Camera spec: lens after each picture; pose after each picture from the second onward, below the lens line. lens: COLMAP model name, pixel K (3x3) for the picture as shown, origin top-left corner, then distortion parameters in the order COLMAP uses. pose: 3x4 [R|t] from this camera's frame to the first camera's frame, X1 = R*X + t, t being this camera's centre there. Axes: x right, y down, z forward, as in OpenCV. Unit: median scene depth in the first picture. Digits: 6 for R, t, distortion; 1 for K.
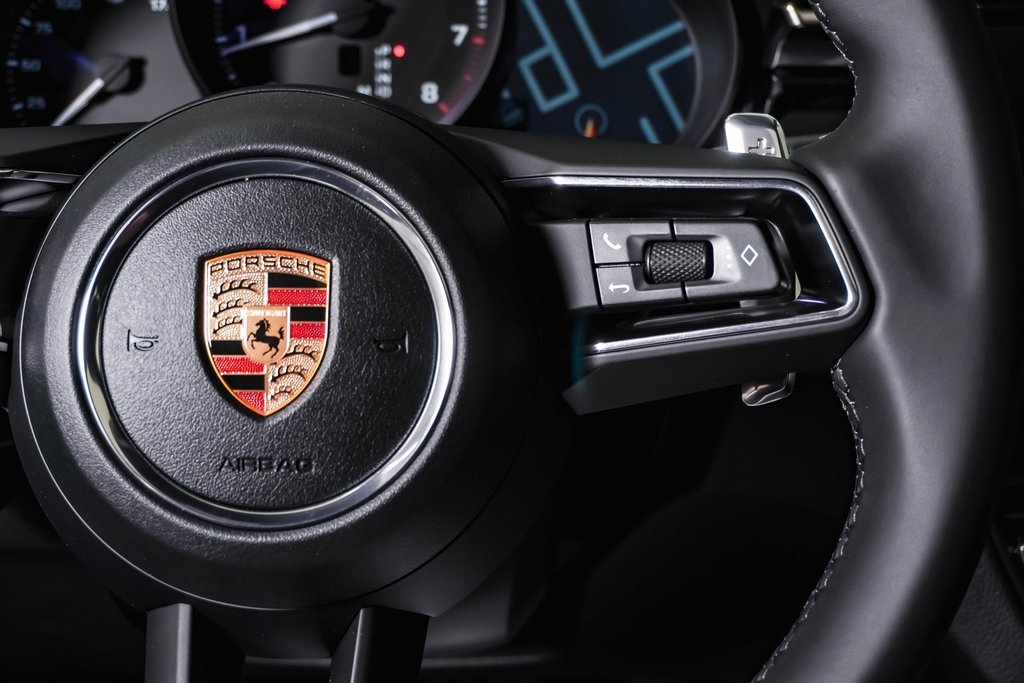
lens RADIAL K [[1639.3, 0, 512.4], [0, 1639.3, 334.7], [0, 0, 1]] dist [0.017752, 0.000000]
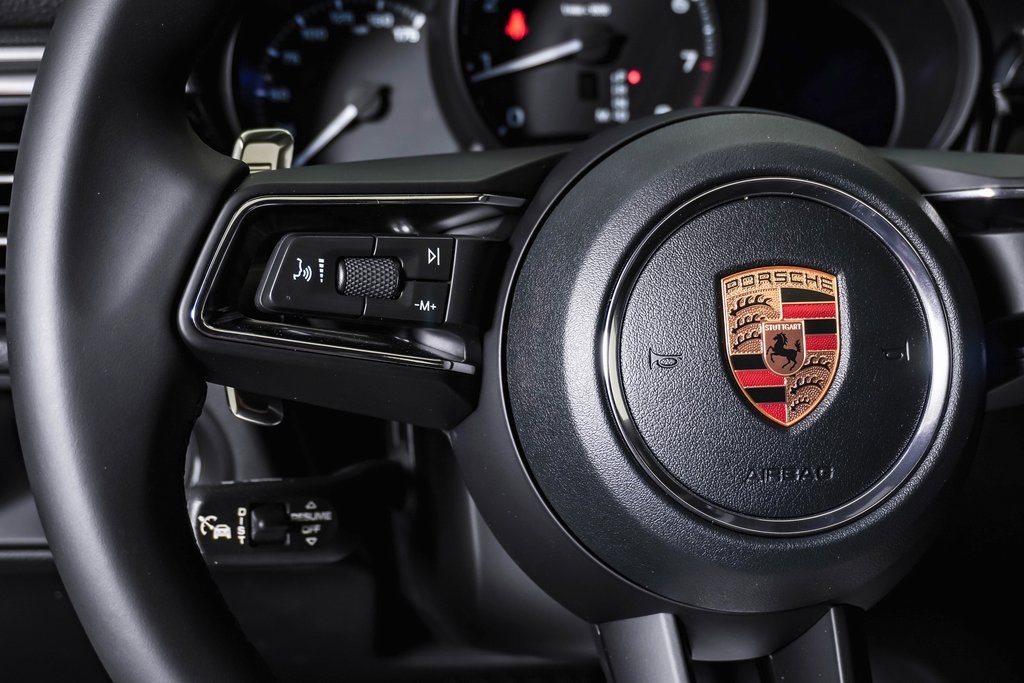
lens RADIAL K [[1515.2, 0, 511.2], [0, 1515.2, 347.3], [0, 0, 1]] dist [-0.041325, 0.000000]
pose [[0.987075, -0.036326, 0.156087, -0.465092], [0.036110, 0.999339, 0.004222, -0.010650], [-0.156137, 0.001469, 0.987734, 0.085869]]
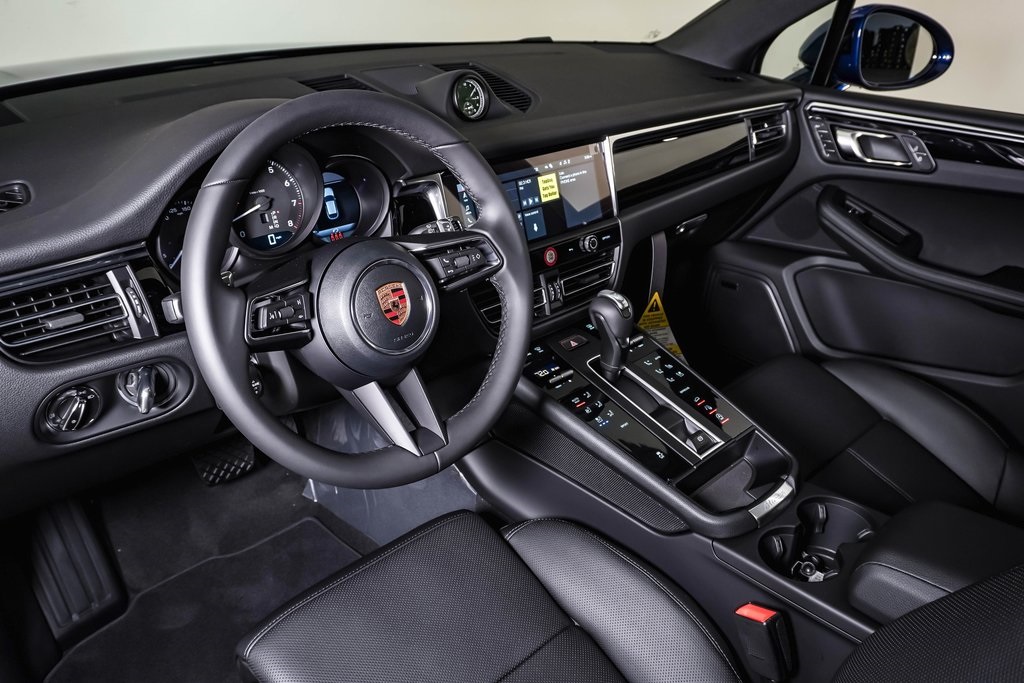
lens RADIAL K [[819.6, 0, 511.7], [0, 819.6, 341.2], [0, 0, 1]] dist [-0.017606, 0.032185]
pose [[0.712422, -0.297354, 0.635638, -1.211771], [0.203639, 0.954412, 0.218240, -0.285766], [-0.671555, -0.026038, 0.740497, -0.631788]]
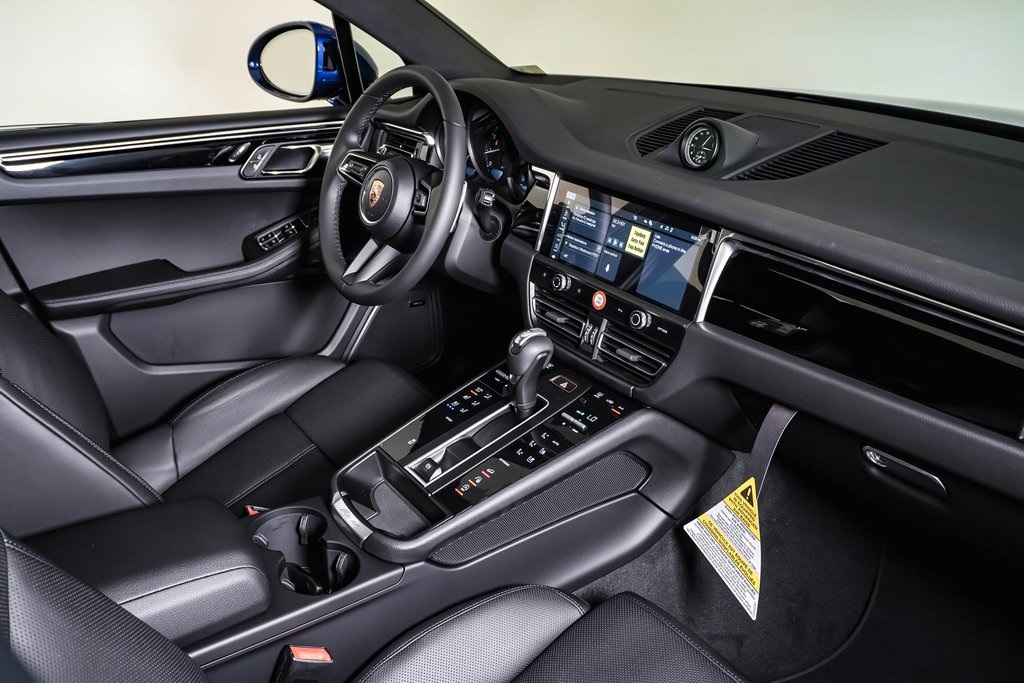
lens RADIAL K [[819.6, 0, 511.6], [0, 819.6, 342.1], [0, 0, 1]] dist [-0.017606, 0.032185]
pose [[0.599270, 0.356243, -0.716915, 2.643358], [-0.281649, 0.932099, 0.227740, -0.335850], [0.749366, 0.065441, 0.658914, -0.658271]]
